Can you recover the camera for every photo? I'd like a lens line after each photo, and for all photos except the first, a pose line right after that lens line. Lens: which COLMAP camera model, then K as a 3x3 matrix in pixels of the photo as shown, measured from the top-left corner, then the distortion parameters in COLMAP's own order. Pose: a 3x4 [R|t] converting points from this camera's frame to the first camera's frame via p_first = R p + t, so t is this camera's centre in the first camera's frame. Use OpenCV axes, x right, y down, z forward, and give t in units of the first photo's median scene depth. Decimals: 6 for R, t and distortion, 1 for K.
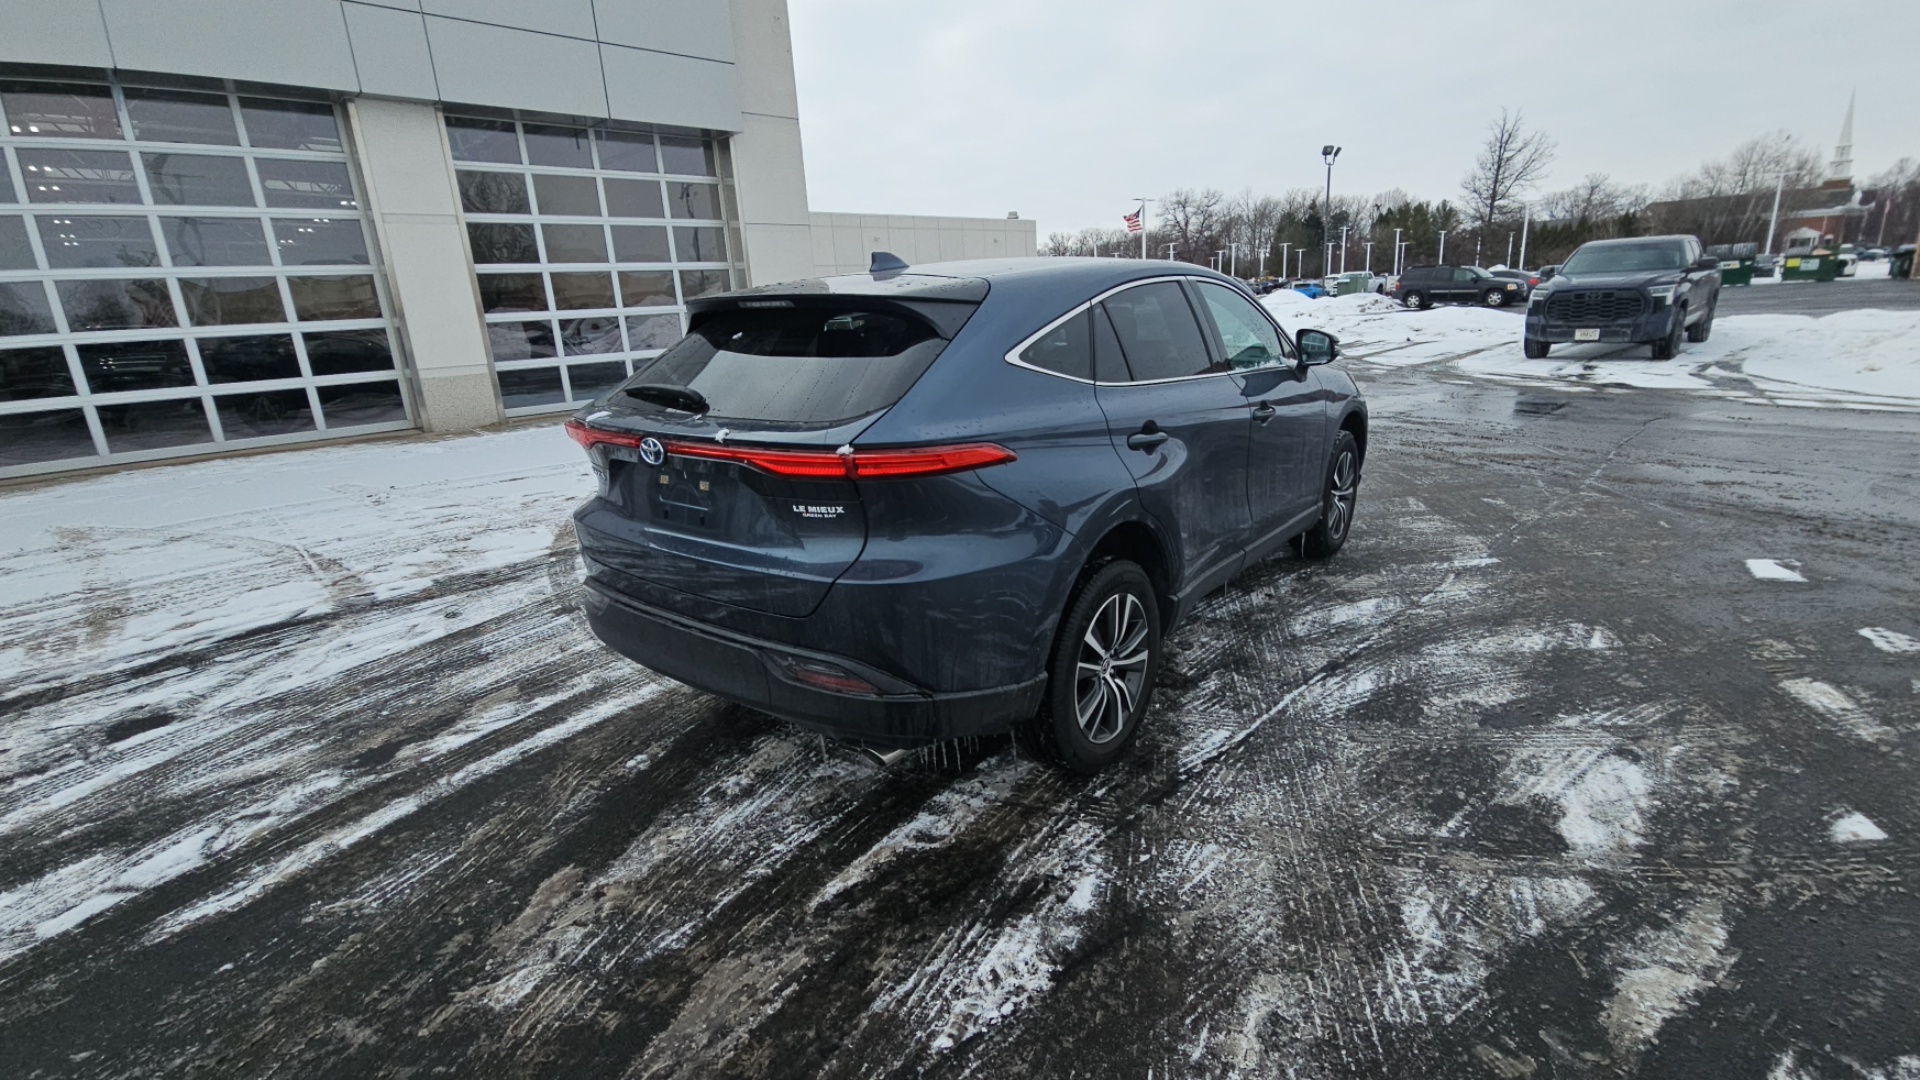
lens RADIAL K [[854.0, 0, 979.7], [0, 854.0, 542.7], [0, 0, 1]] dist [0.006180, -0.004292]
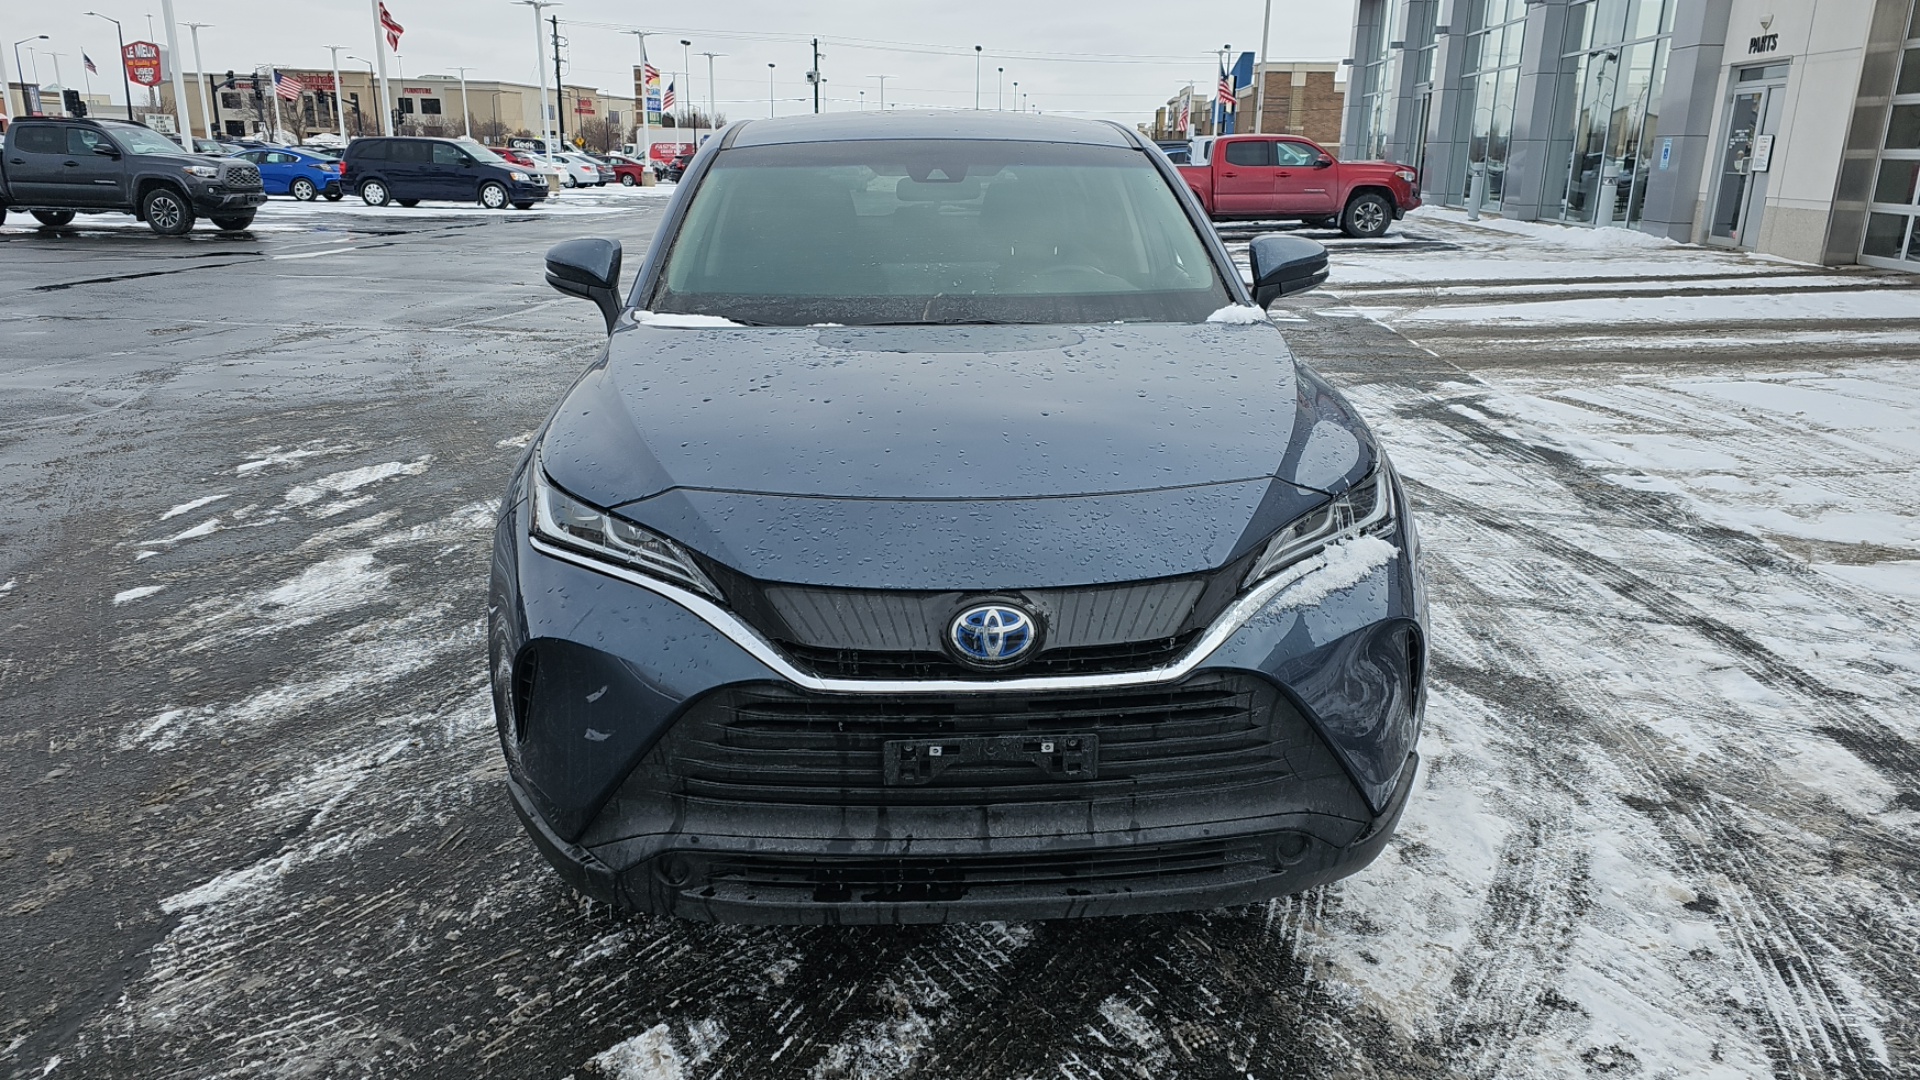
lens RADIAL K [[1366.7, 0, 970.0], [0, 1366.7, 559.3], [0, 0, 1]] dist [0.067021, -0.041652]
pose [[-0.758865, 0.222757, -0.611967, 1.005292], [-0.157426, 0.849070, 0.504279, -0.711180], [0.631934, 0.479020, -0.609261, 2.267983]]
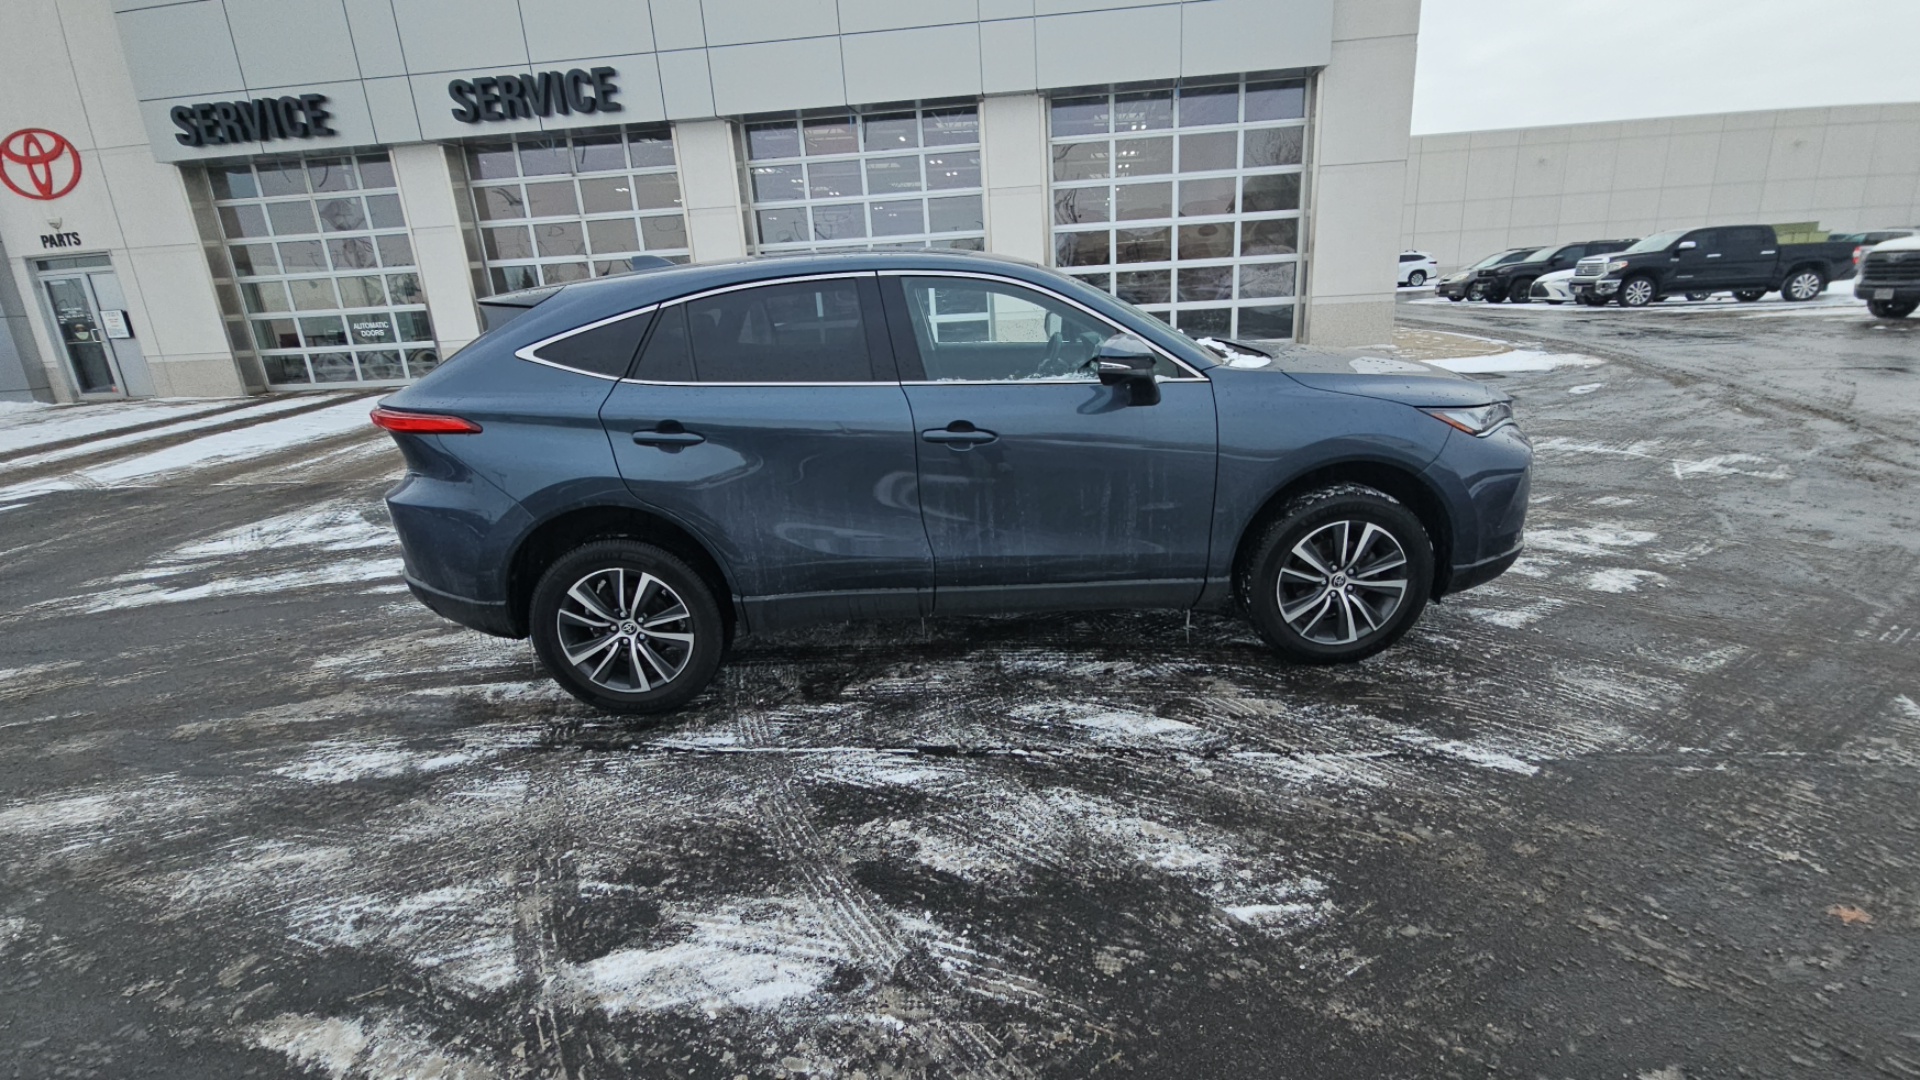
lens RADIAL K [[854.0, 0, 979.1], [0, 854.0, 541.0], [0, 0, 1]] dist [0.006180, -0.004292]
pose [[0.627754, 0.242713, -0.739604, 1.116446], [-0.192208, 0.969057, 0.154871, -0.209128], [0.754308, 0.044937, 0.654981, 0.533123]]
